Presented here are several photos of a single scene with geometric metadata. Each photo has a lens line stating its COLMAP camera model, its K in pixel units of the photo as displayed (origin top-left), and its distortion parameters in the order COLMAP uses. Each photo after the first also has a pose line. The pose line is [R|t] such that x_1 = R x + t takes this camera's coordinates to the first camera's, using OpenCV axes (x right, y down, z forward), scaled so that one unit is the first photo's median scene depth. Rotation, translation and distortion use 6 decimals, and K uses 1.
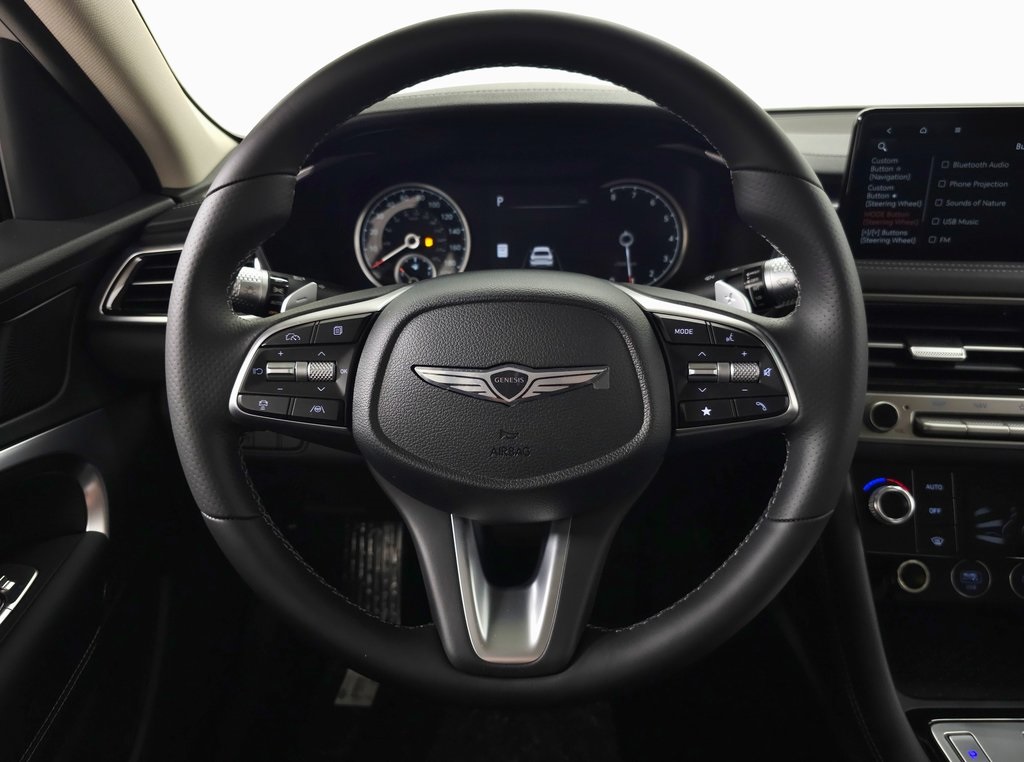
lens RADIAL K [[641.9, 0, 494.9], [0, 641.9, 364.7], [0, 0, 1]] dist [0.048722, -0.055533]
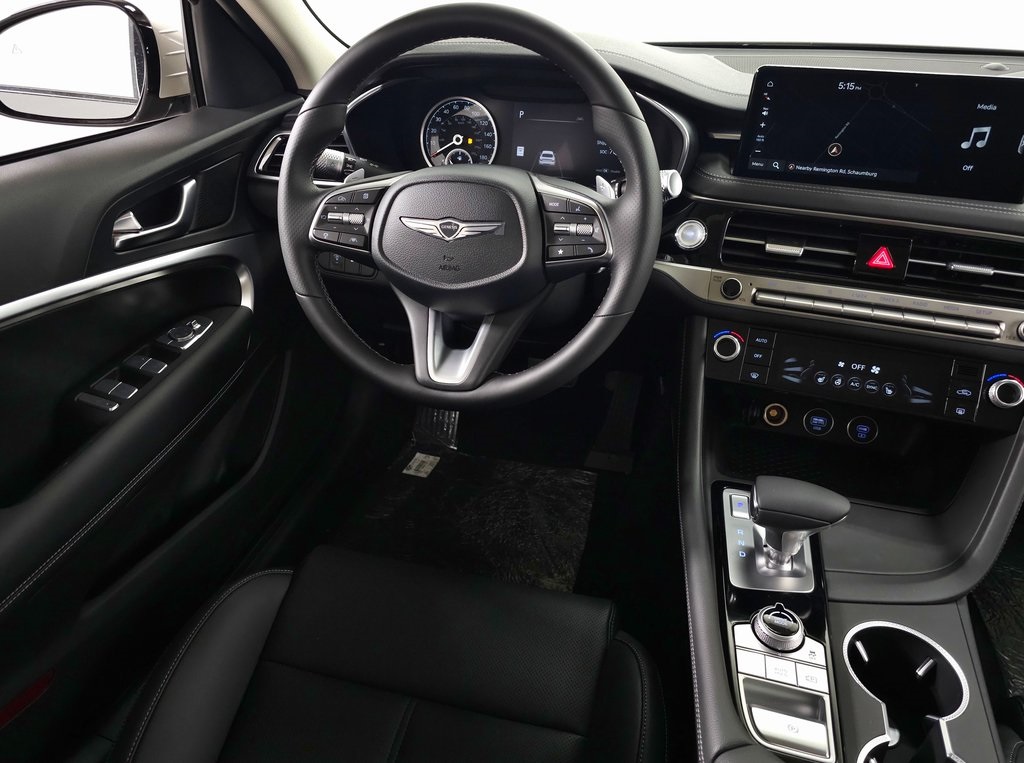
lens RADIAL K [[699.8, 0, 520.8], [0, 699.8, 371.8], [0, 0, 1]] dist [0.059291, -0.076875]
pose [[0.977836, 0.085313, -0.191205, 0.598894], [-0.056458, 0.986832, 0.151577, 0.109116], [0.201619, -0.137423, 0.969776, -0.883876]]
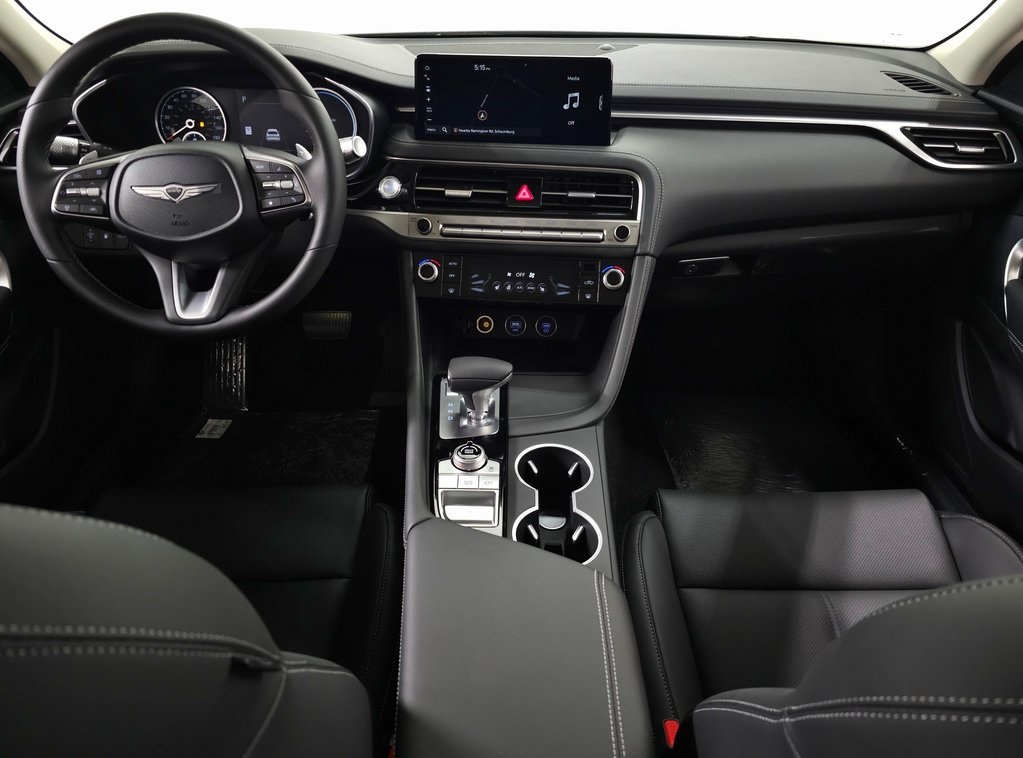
lens RADIAL K [[699.1, 0, 520.3], [0, 699.1, 369.3], [0, 0, 1]] dist [0.059291, -0.076875]
pose [[0.997761, -0.049748, 0.044699, 1.032437], [0.041717, 0.985340, 0.165425, 0.266329], [-0.052273, -0.163190, 0.985209, -1.519778]]
